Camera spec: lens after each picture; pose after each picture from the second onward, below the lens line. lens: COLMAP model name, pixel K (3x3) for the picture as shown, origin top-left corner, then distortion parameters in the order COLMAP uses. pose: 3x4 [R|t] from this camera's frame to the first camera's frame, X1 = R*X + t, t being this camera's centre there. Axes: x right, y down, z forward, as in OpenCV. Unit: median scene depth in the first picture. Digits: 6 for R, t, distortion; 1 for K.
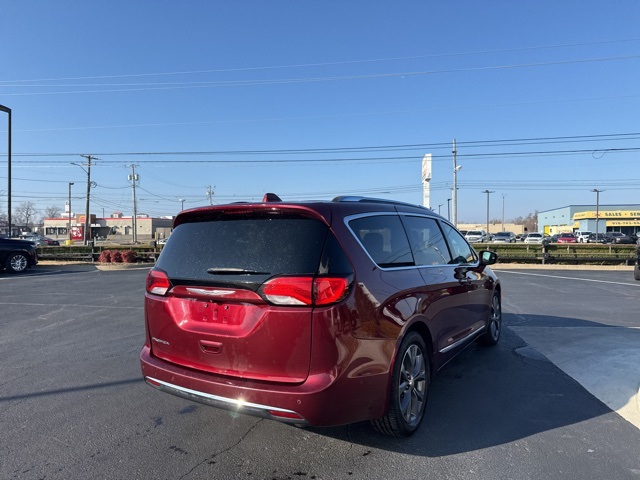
lens RADIAL K [[445.2, 0, 323.9], [0, 445.2, 242.2], [0, 0, 1]] dist [0.060746, -0.072677]
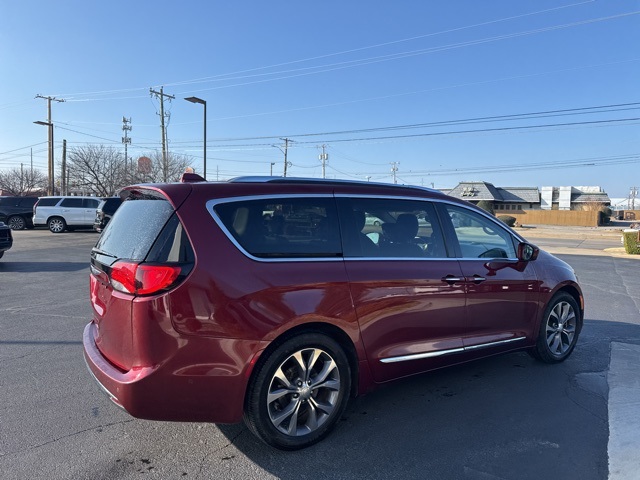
lens RADIAL K [[445.2, 0, 324.1], [0, 445.2, 238.3], [0, 0, 1]] dist [0.060746, -0.072677]
pose [[0.911405, 0.047210, -0.408794, 0.137299], [-0.028883, 0.998286, 0.050893, -0.006853], [0.410496, -0.034577, 0.911207, 0.055786]]
